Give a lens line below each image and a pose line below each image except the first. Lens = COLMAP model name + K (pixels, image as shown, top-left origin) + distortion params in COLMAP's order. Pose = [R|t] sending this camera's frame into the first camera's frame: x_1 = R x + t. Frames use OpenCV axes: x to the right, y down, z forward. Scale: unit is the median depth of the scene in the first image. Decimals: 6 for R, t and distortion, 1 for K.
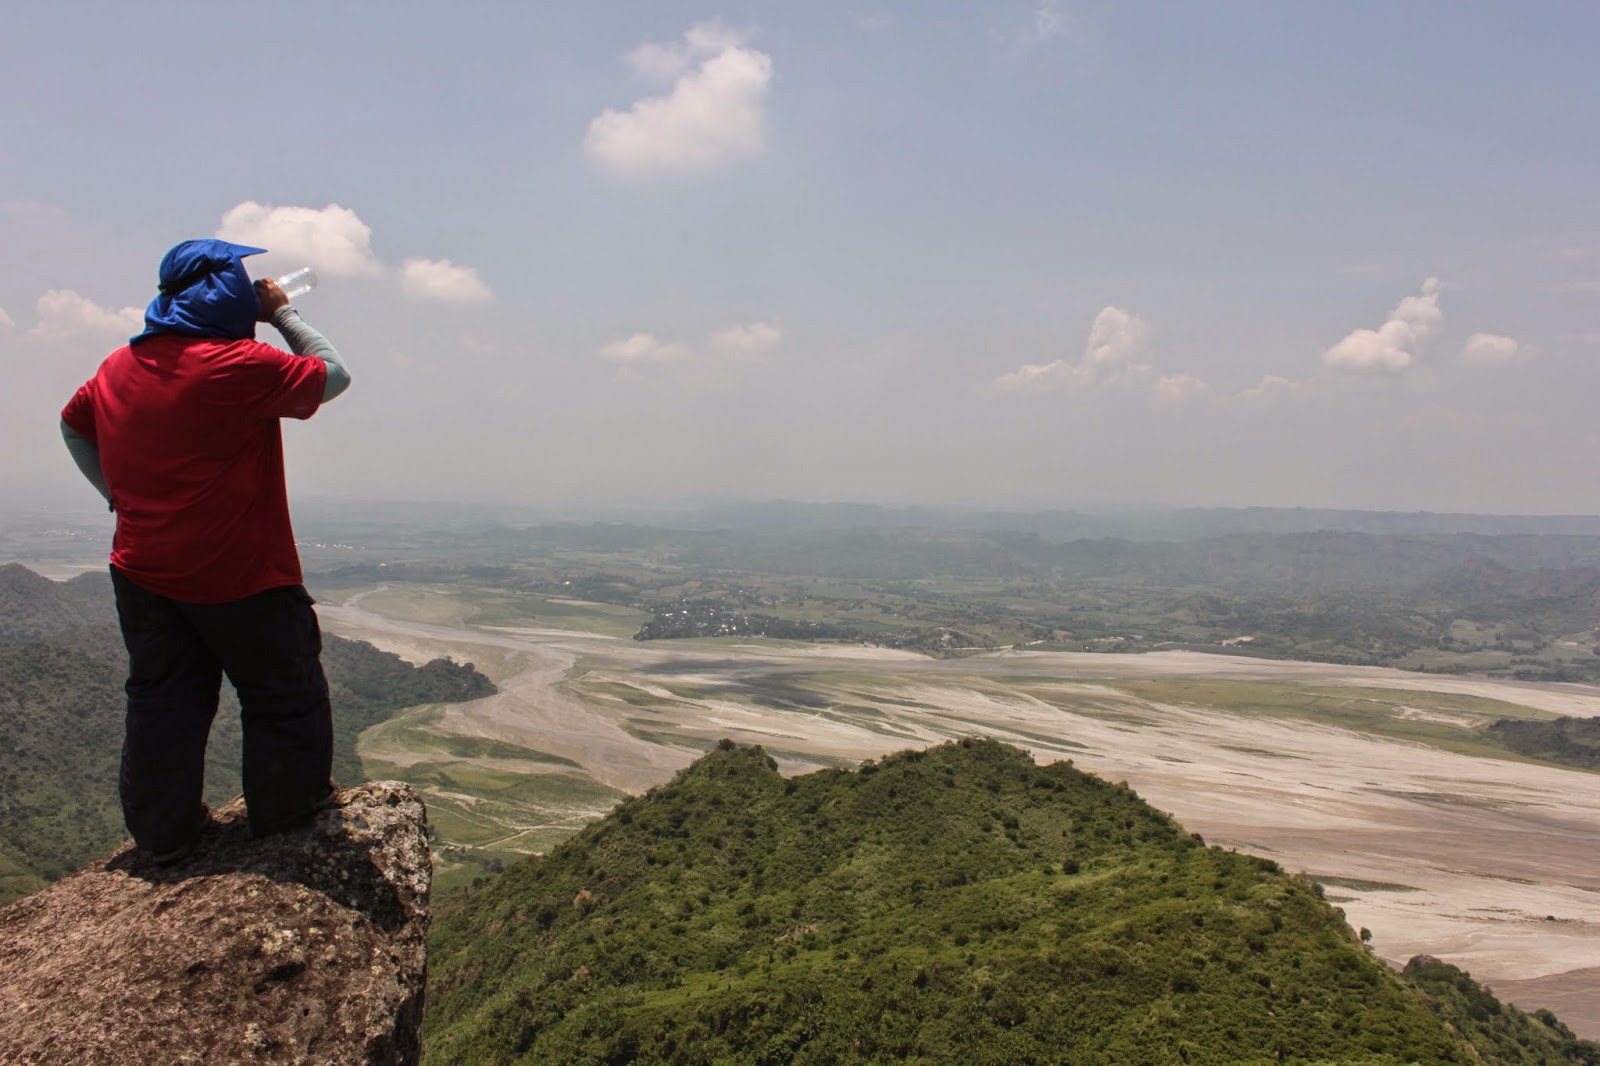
lens RADIAL K [[2082.2, 0, 800.0], [0, 2082.2, 533.0], [0, 0, 1]] dist [-0.087380, 0.029012]
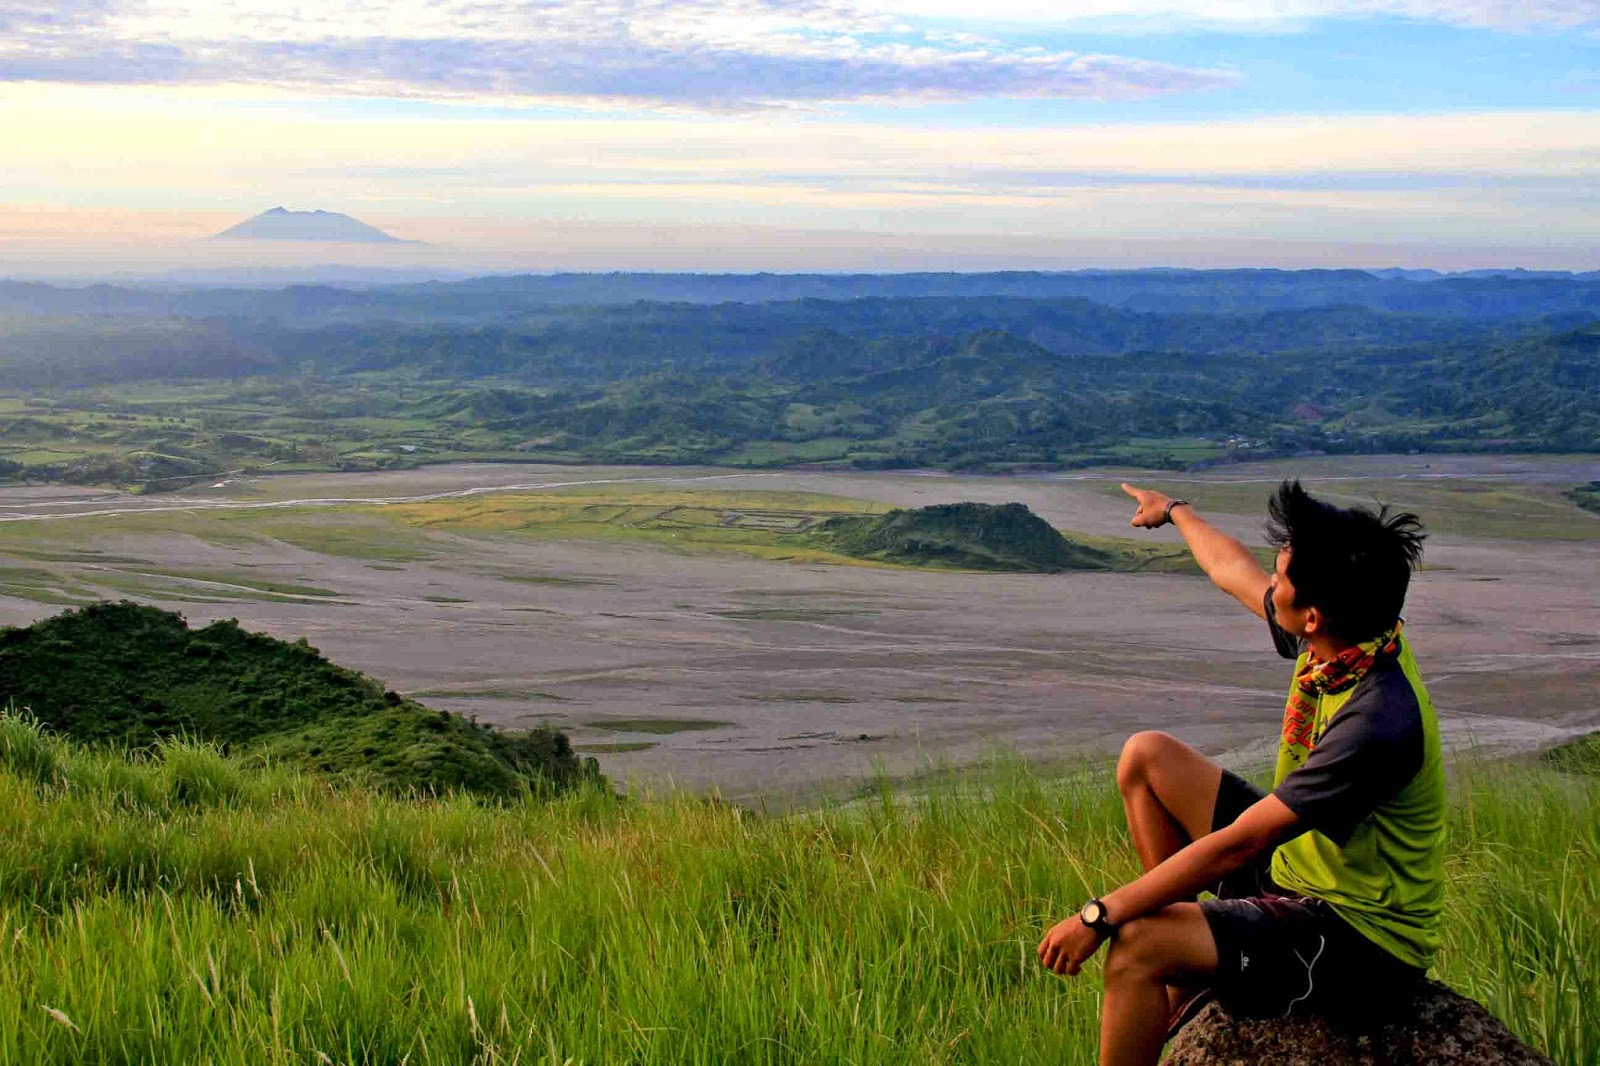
lens RADIAL K [[2082.2, 0, 800.0], [0, 2082.2, 533.0], [0, 0, 1]] dist [-0.087380, 0.029012]
pose [[0.830776, -0.077251, 0.551221, -0.147166], [0.037760, 0.995863, 0.082656, 0.022819], [-0.555325, -0.047855, 0.830255, 0.264951]]
